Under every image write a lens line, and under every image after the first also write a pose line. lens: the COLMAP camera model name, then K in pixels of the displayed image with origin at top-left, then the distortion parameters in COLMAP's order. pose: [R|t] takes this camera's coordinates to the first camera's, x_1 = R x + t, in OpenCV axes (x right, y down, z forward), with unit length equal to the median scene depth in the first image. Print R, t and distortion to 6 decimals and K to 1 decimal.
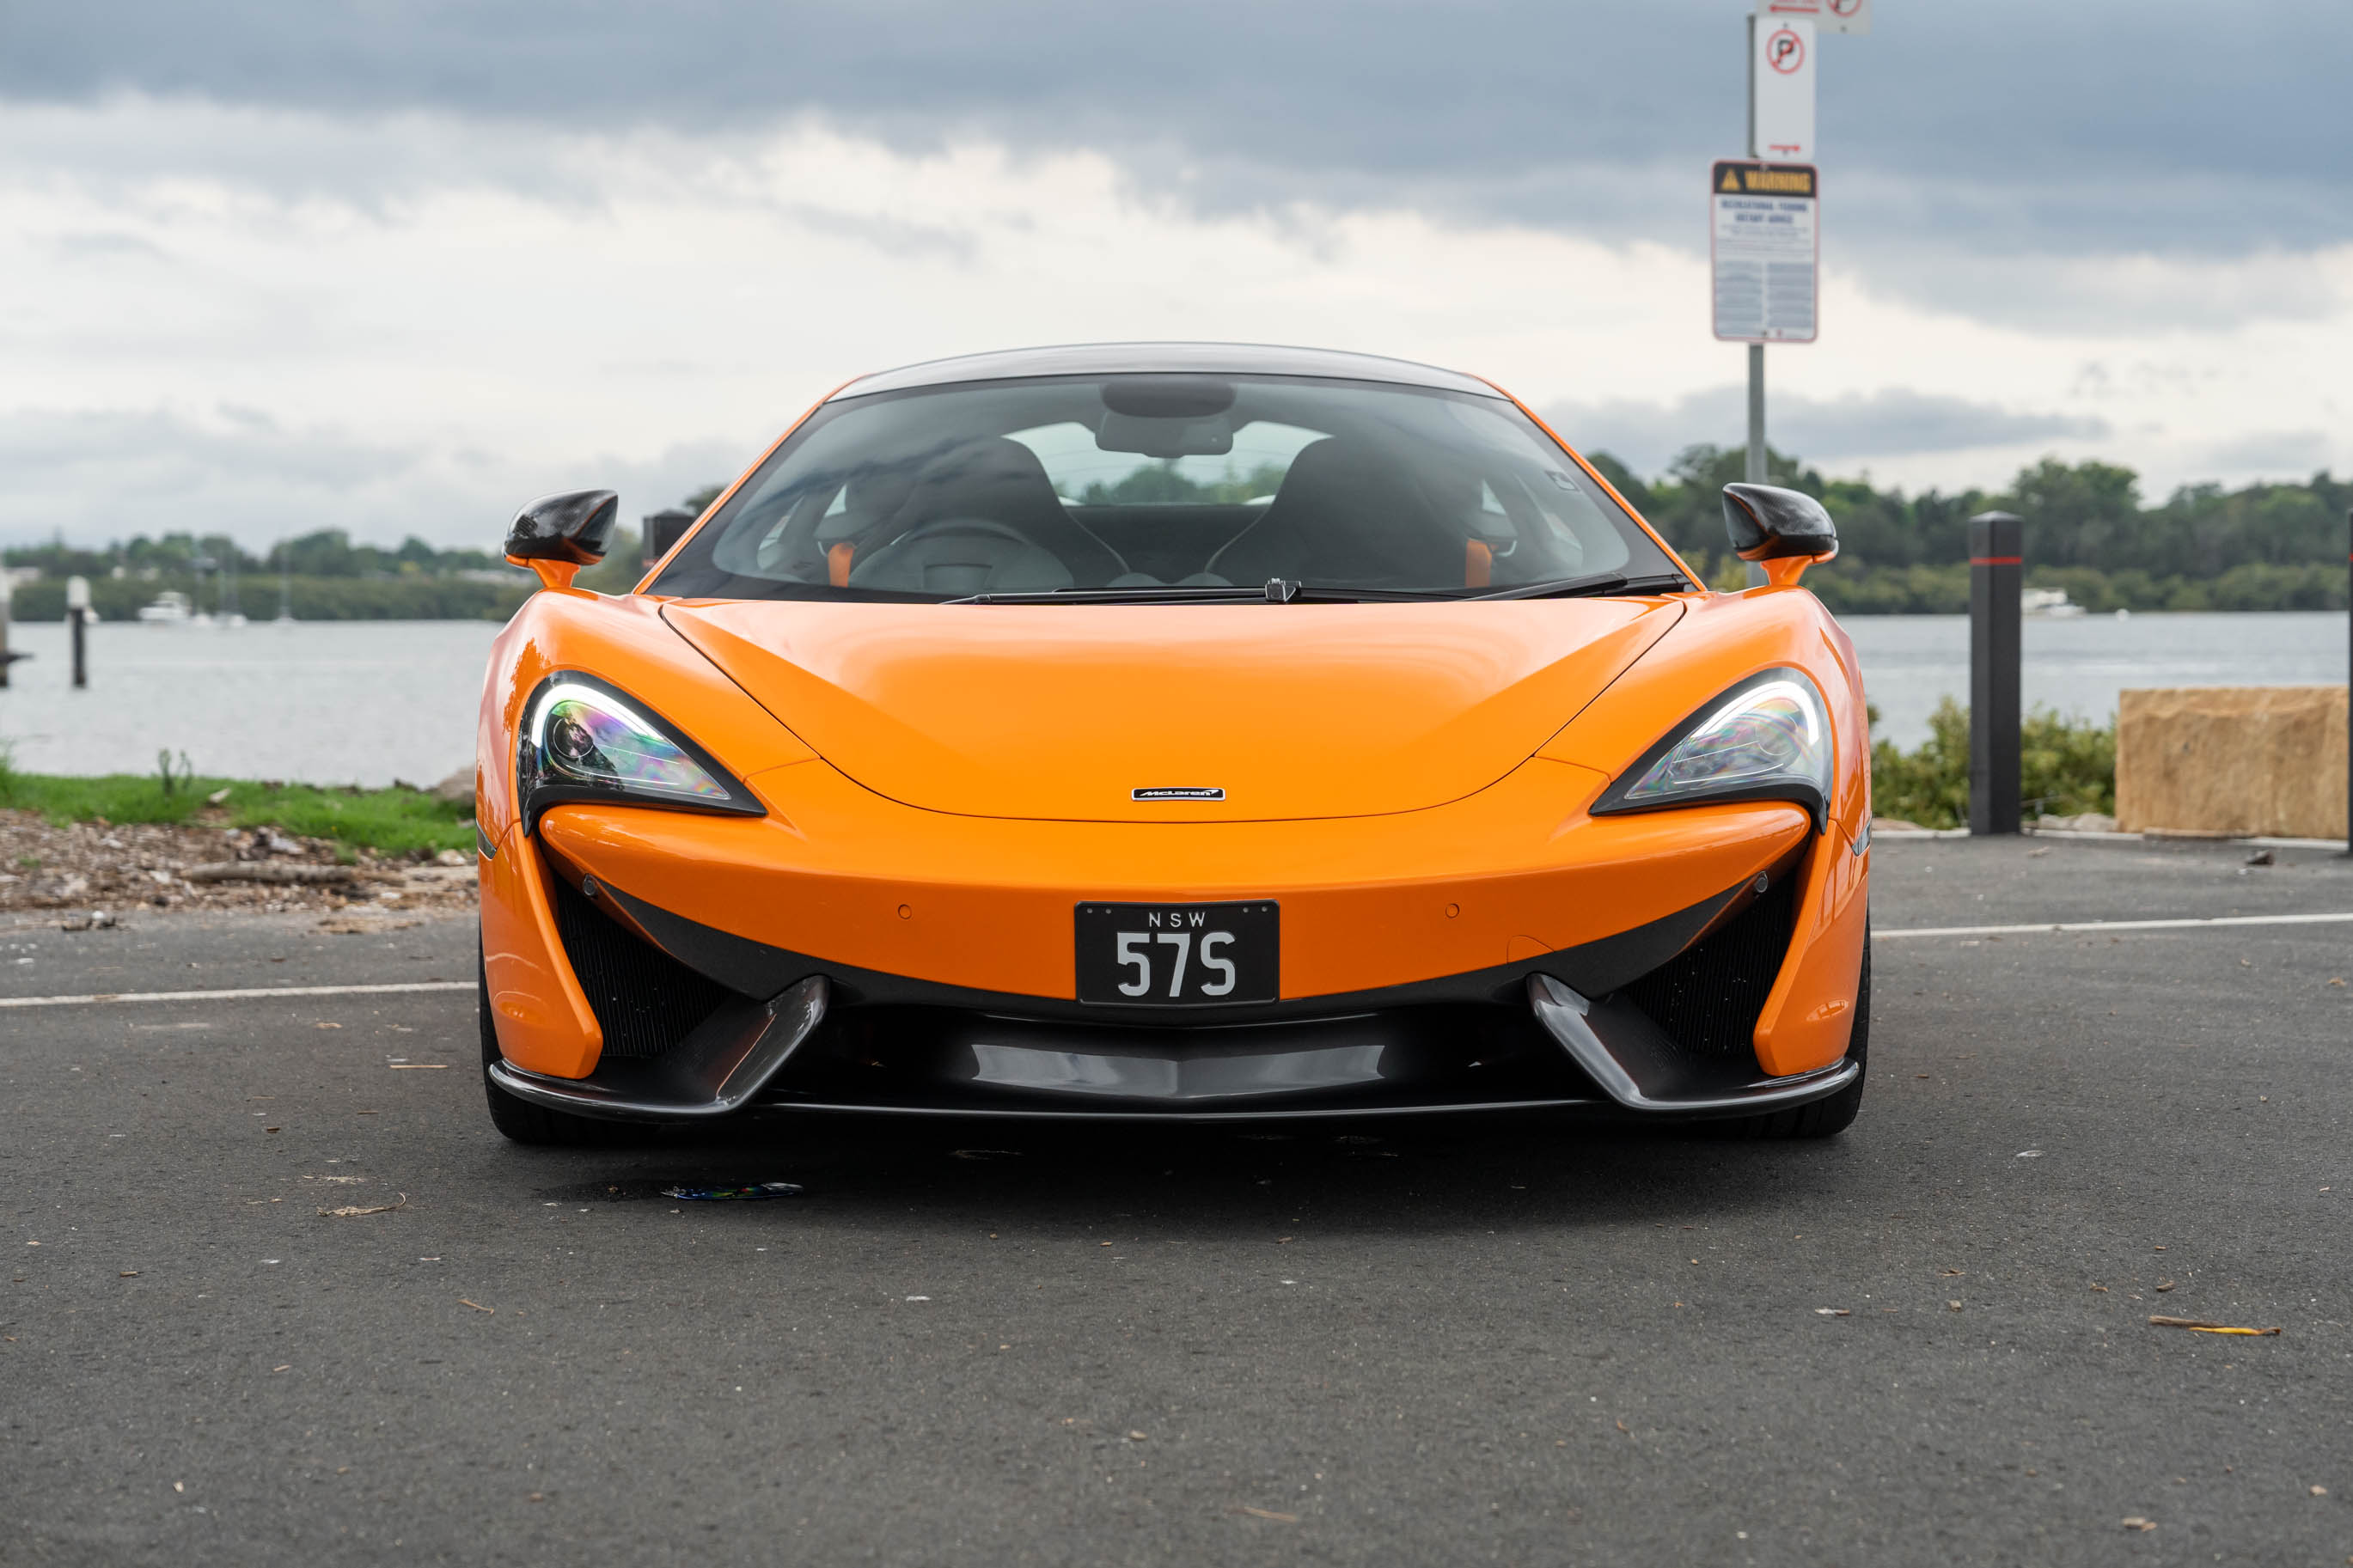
lens RADIAL K [[4539.1, 0, 1176.5], [0, 4539.1, 784.0], [0, 0, 1]] dist [0.026988, 0.143298]
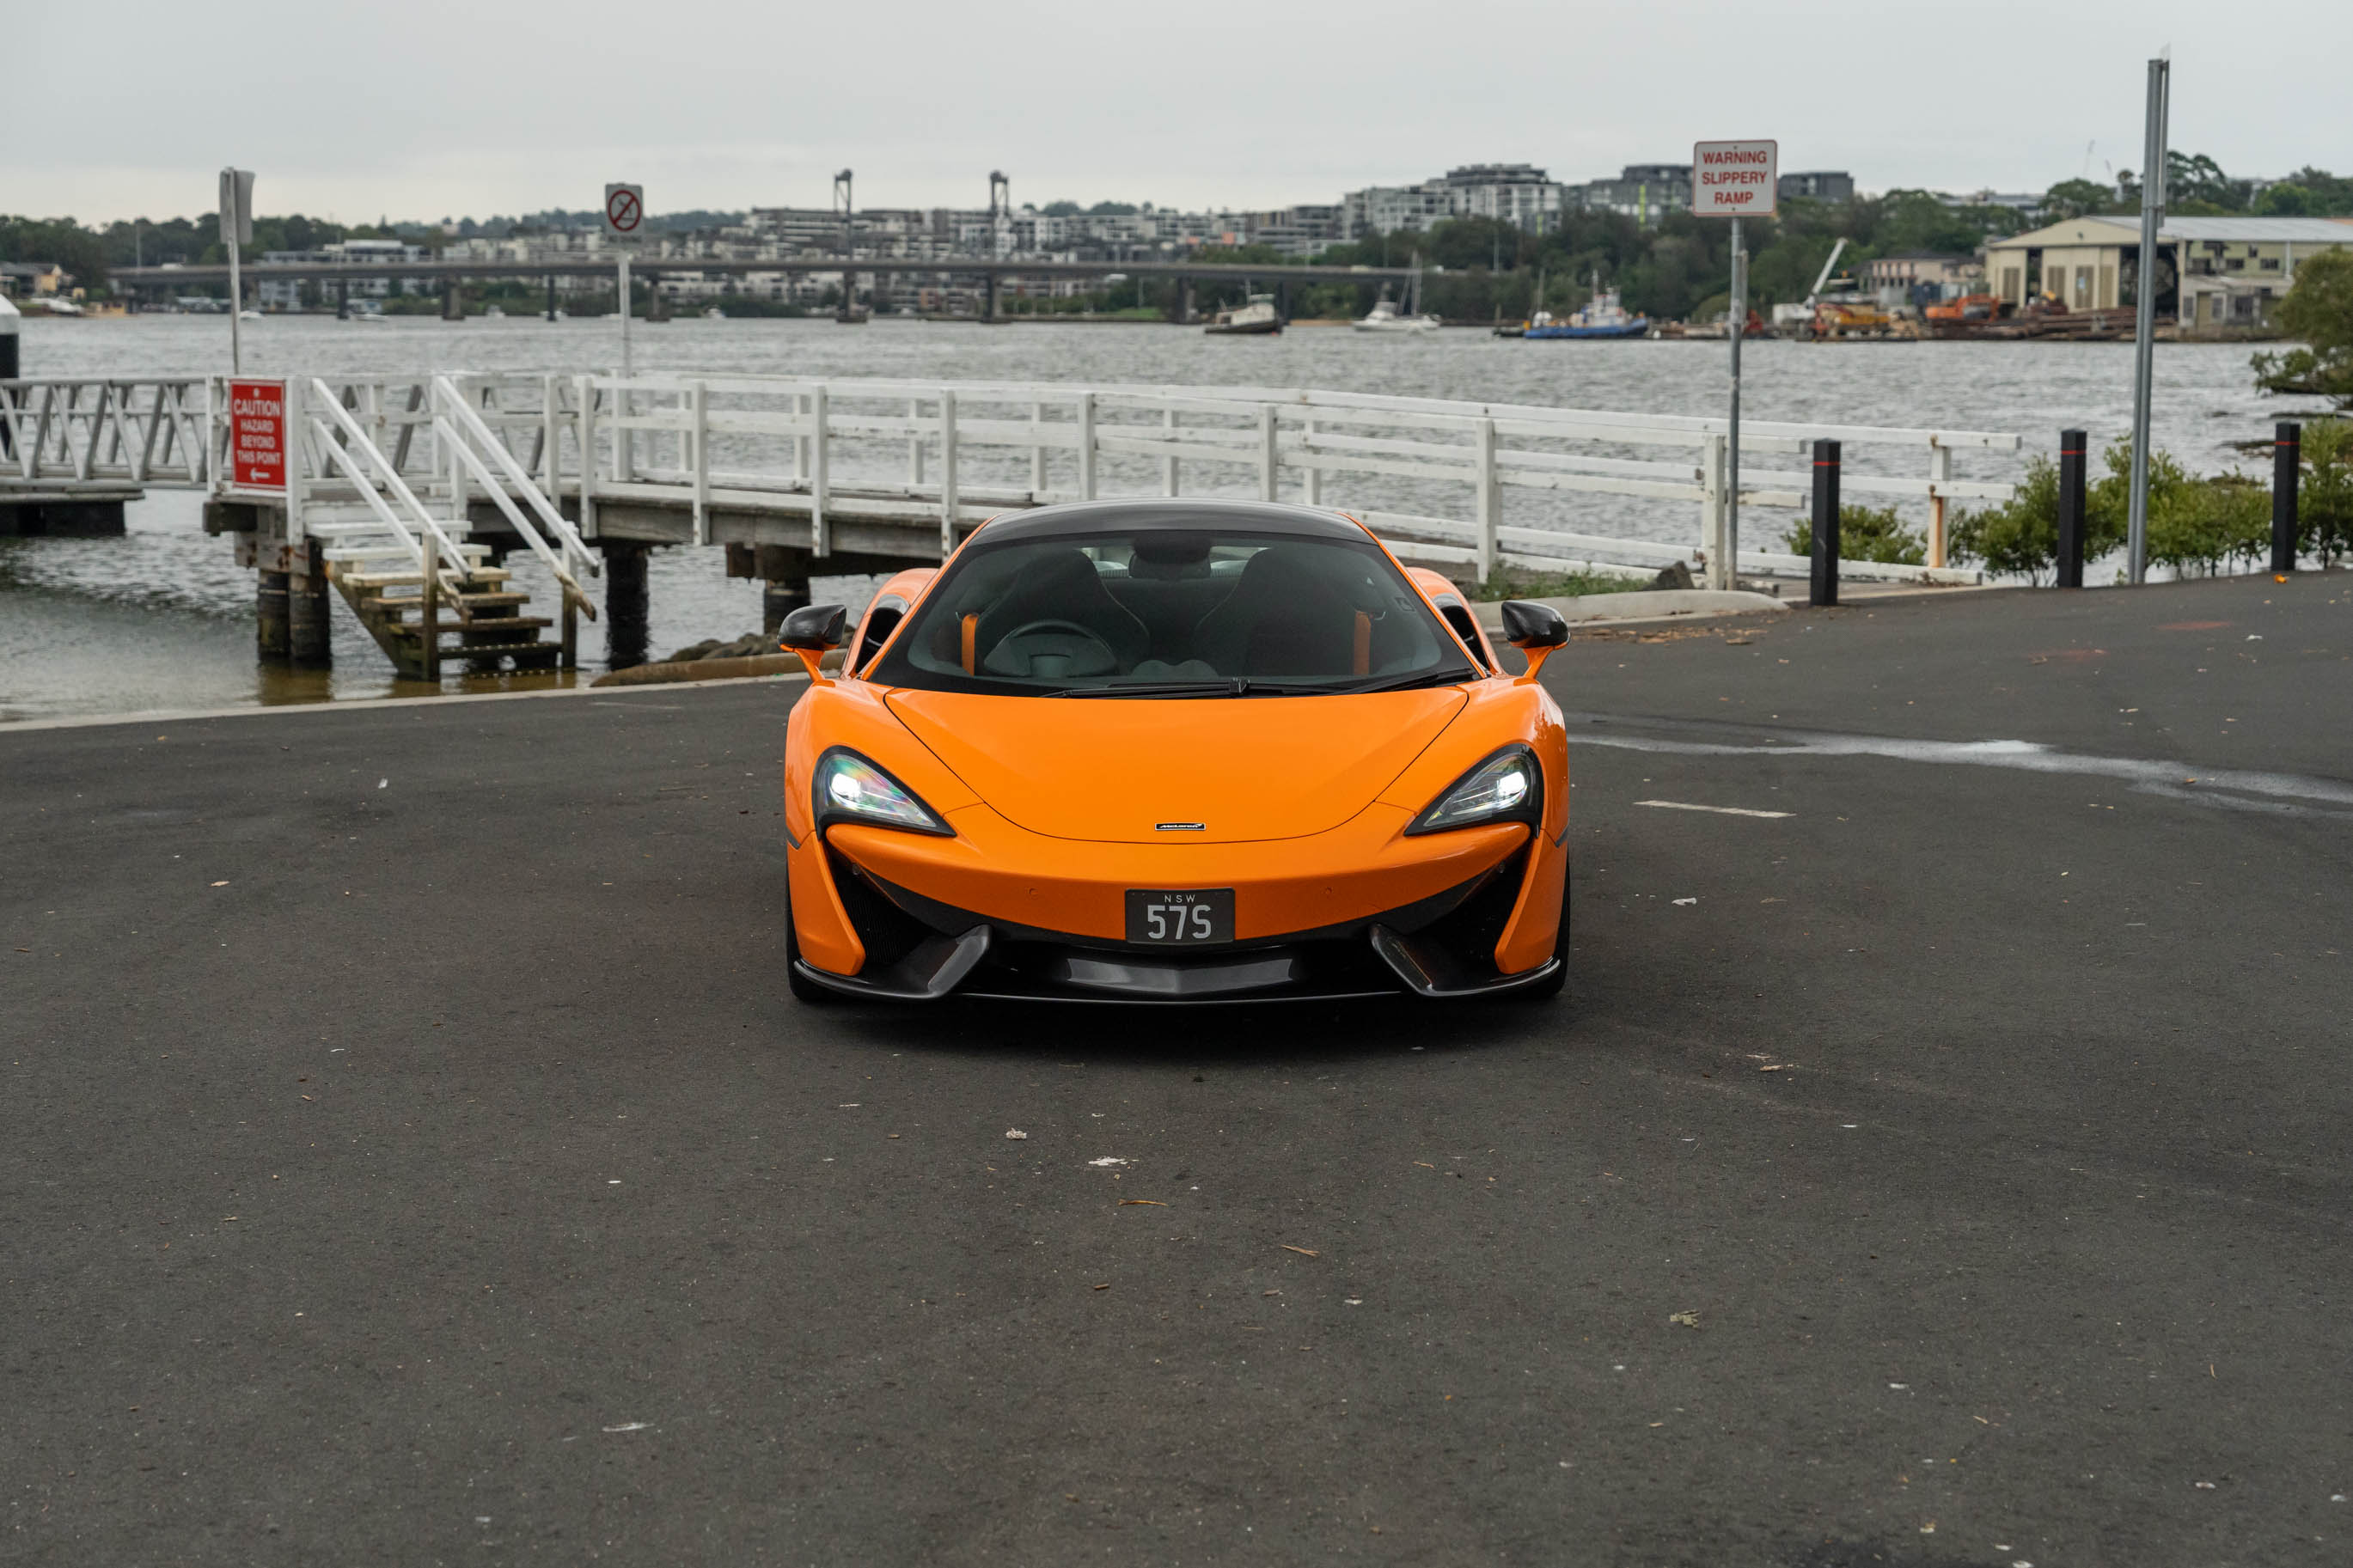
lens RADIAL K [[4539.1, 0, 1176.5], [0, 4539.1, 784.0], [0, 0, 1]] dist [0.026988, 0.143298]
pose [[0.999992, -0.000190, 0.003972, -0.007022], [-0.000104, 0.997267, 0.073884, -0.126203], [-0.003975, -0.073884, 0.997259, -0.700460]]
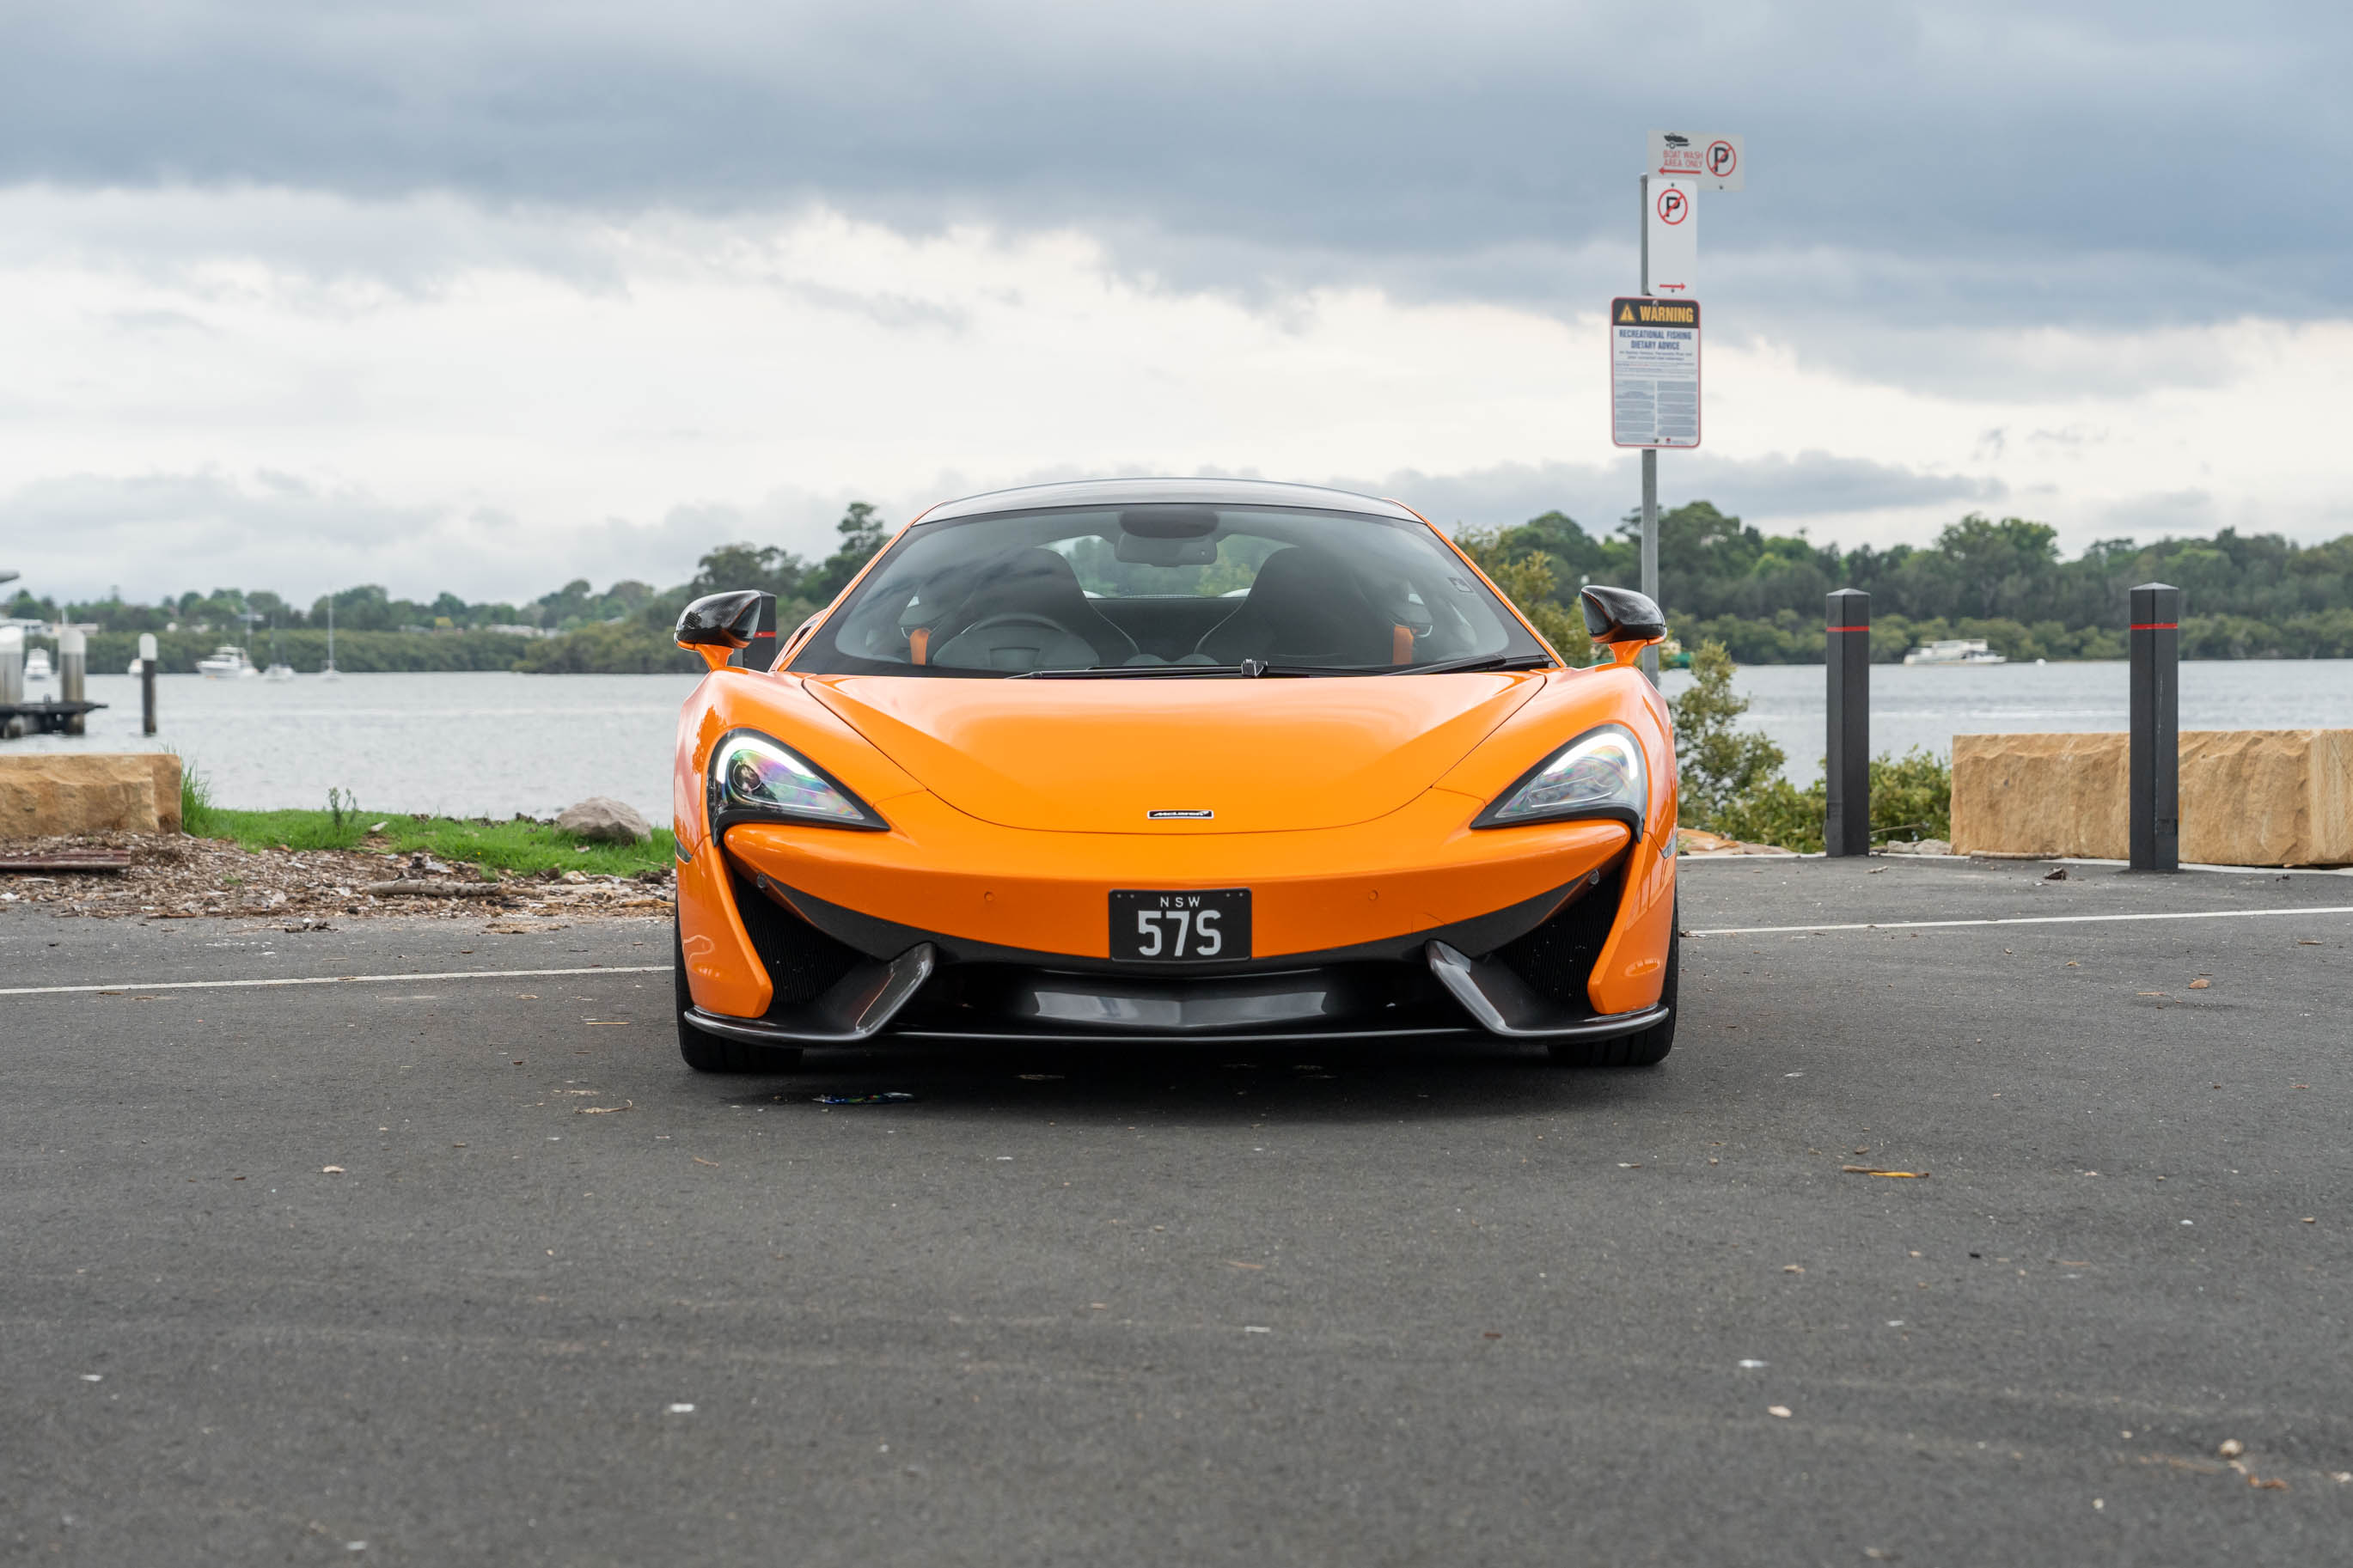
lens RADIAL K [[4539.1, 0, 1176.5], [0, 4539.1, 784.0], [0, 0, 1]] dist [0.026988, 0.143298]
pose [[0.999986, -0.002088, 0.004910, -0.006491], [0.002134, 0.999955, -0.009270, 0.004846], [-0.004890, 0.009280, 0.999945, -0.352077]]
